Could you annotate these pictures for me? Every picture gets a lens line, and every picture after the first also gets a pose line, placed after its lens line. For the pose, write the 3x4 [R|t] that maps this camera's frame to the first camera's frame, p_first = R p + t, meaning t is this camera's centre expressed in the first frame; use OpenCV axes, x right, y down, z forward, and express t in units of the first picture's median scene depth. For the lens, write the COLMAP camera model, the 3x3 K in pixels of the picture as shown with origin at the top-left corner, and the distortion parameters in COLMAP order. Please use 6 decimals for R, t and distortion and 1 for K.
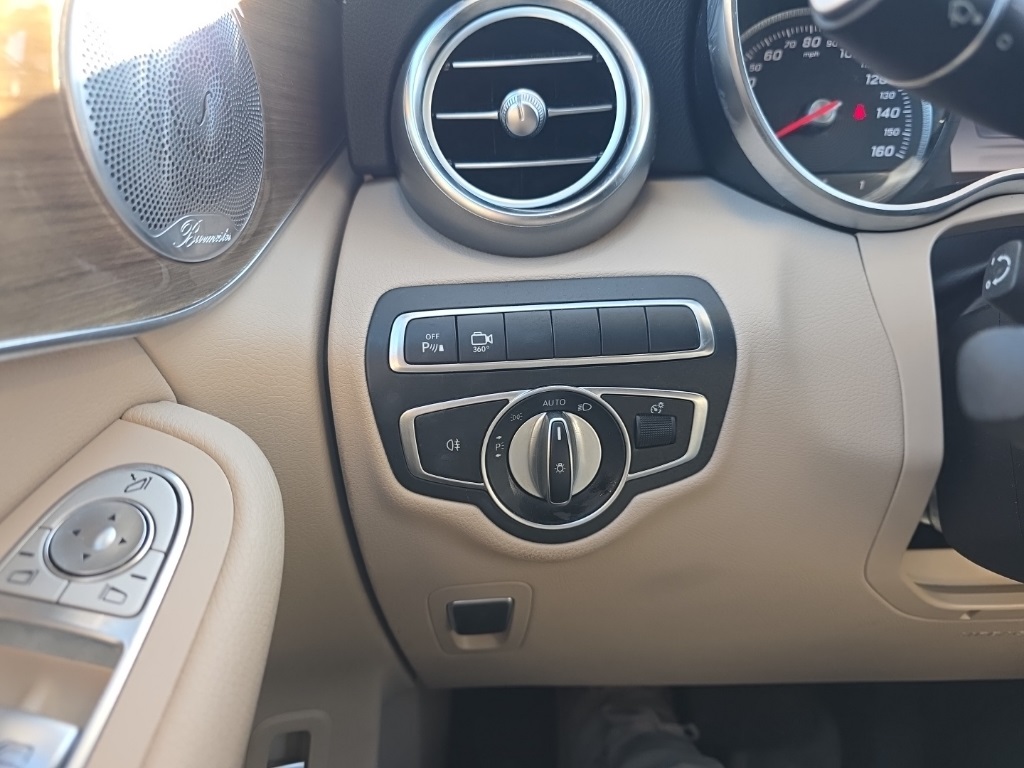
lens RADIAL K [[697.0, 0, 508.9], [0, 697.0, 392.8], [0, 0, 1]] dist [0.037710, -0.046561]
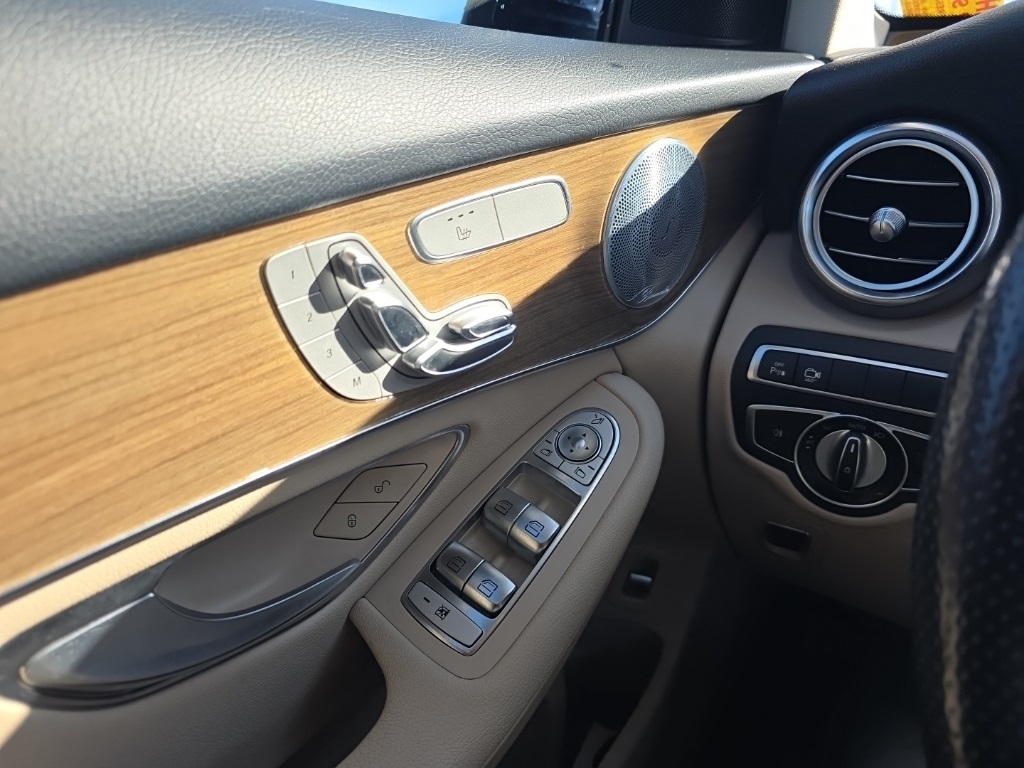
lens RADIAL K [[697.0, 0, 508.9], [0, 697.0, 392.8], [0, 0, 1]] dist [0.037710, -0.046561]
pose [[0.819353, 0.258379, -0.511763, 0.205029], [-0.147094, 0.957543, 0.247942, -0.312121], [0.554098, -0.127875, 0.822571, -0.598720]]
